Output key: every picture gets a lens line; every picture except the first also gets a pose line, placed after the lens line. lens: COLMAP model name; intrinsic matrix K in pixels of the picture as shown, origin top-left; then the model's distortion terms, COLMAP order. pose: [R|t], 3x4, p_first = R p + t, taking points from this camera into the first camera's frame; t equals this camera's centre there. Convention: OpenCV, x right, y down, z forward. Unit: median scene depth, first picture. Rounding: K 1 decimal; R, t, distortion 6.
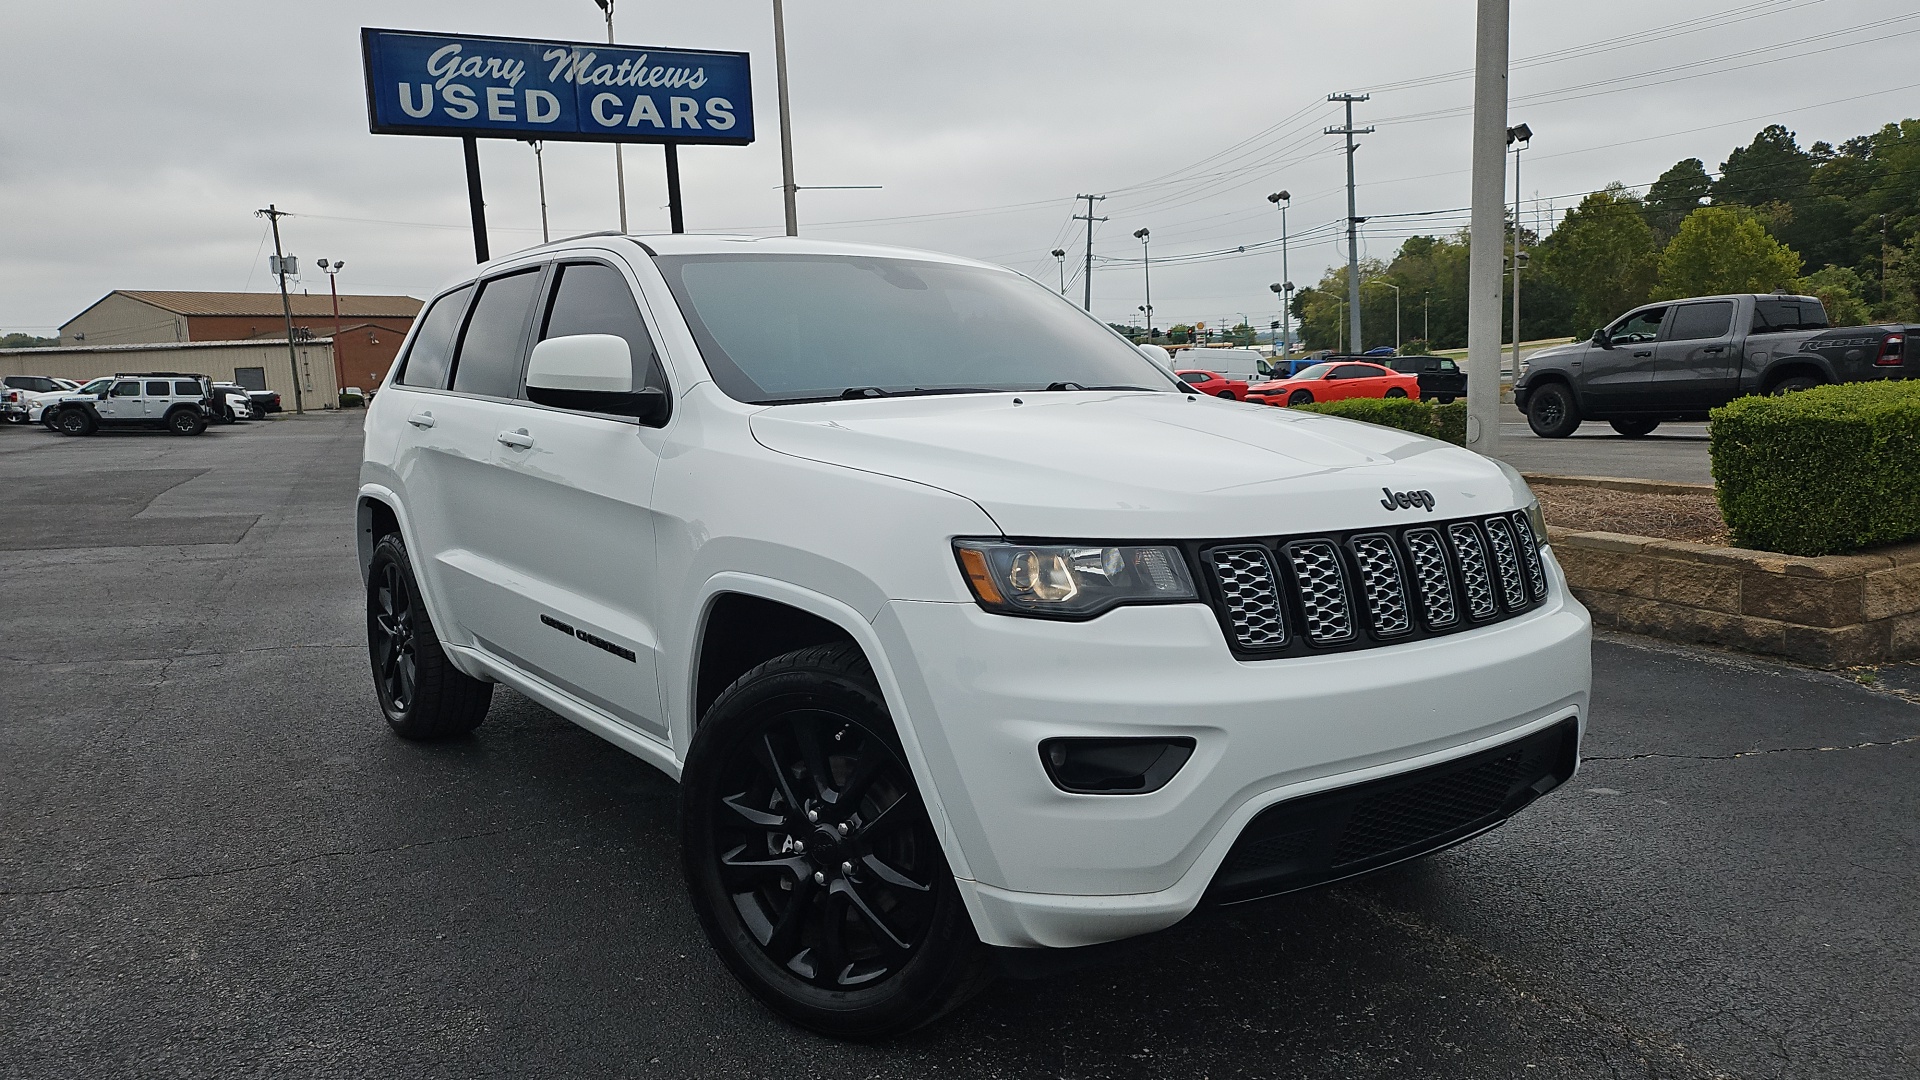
lens RADIAL K [[1338.9, 0, 961.3], [0, 1338.9, 593.0], [0, 0, 1]] dist [0.011112, -0.006130]
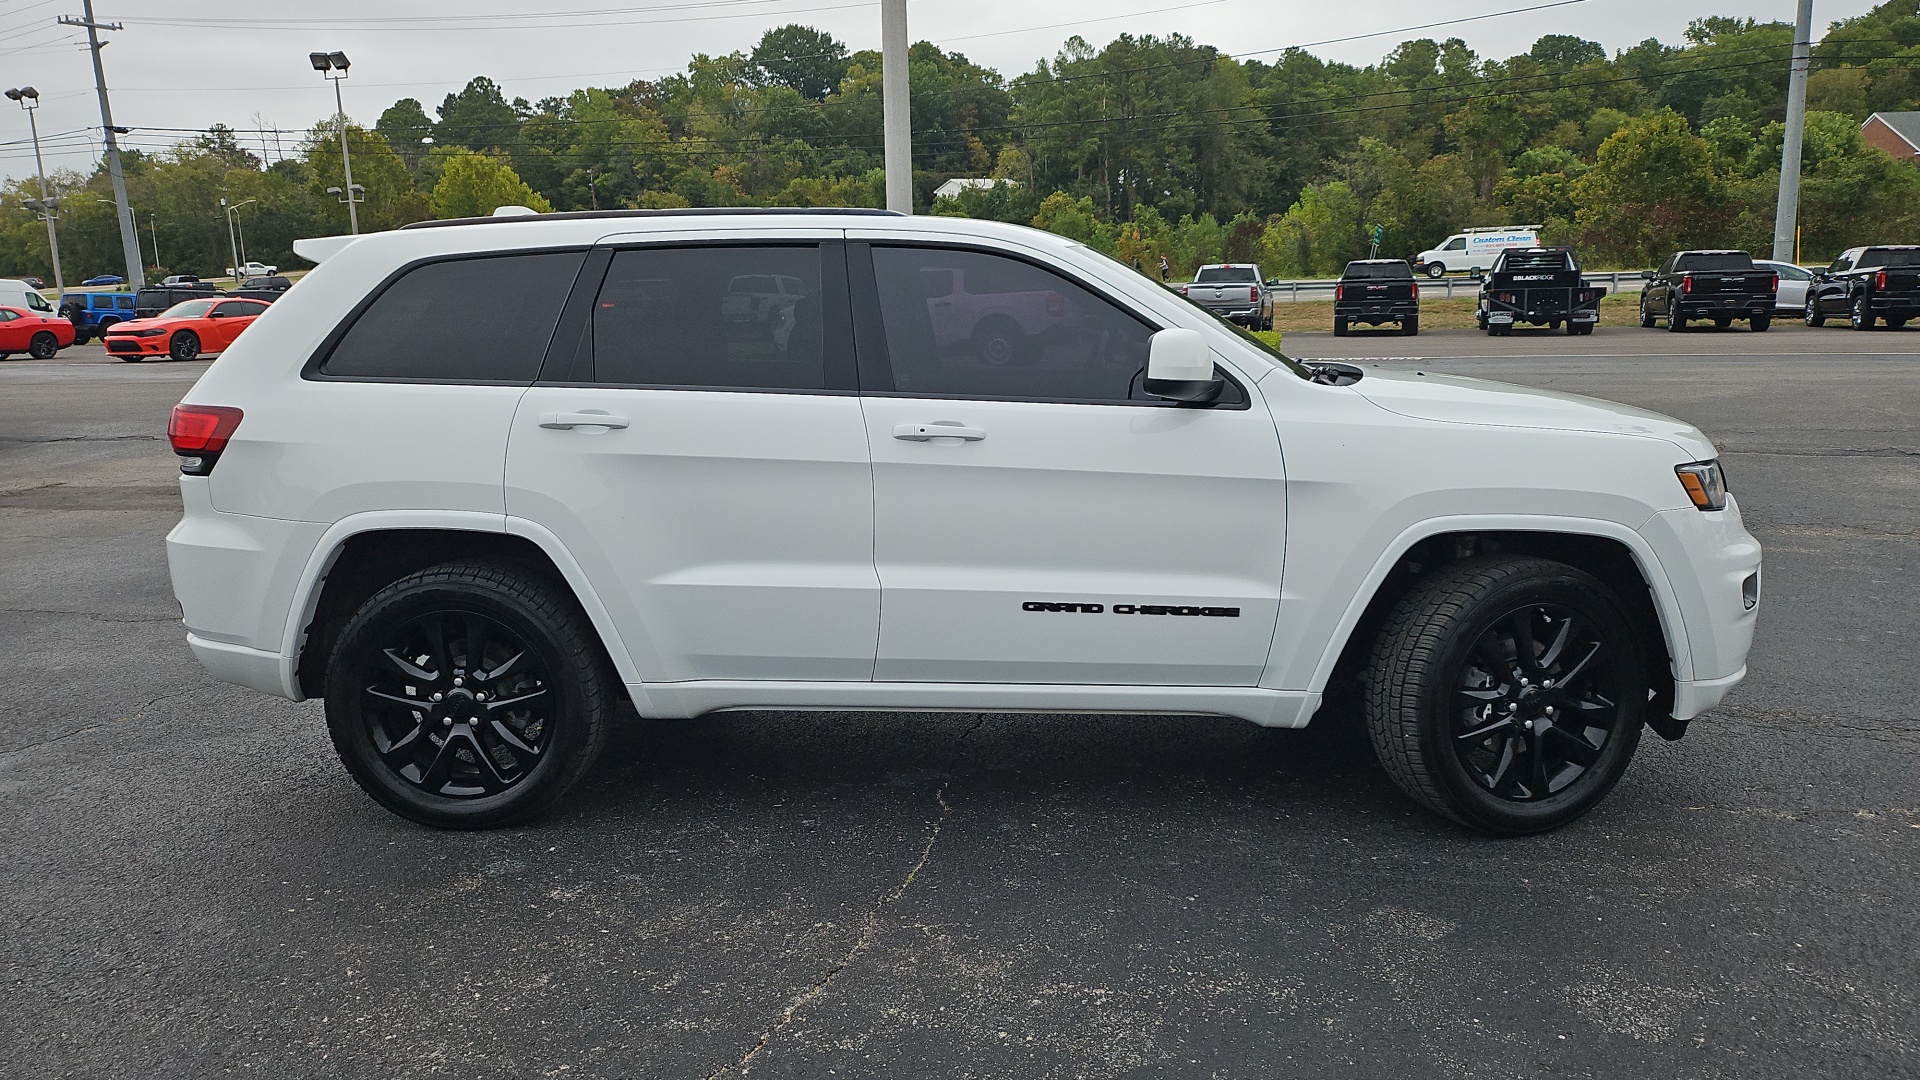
lens RADIAL K [[1341.1, 0, 972.7], [0, 1341.1, 570.4], [0, 0, 1]] dist [0.042536, -0.033202]
pose [[0.645143, -0.145093, 0.750159, -1.515187], [0.122321, 0.988754, 0.086044, -0.138067], [-0.754207, 0.036250, 0.655636, 0.513283]]
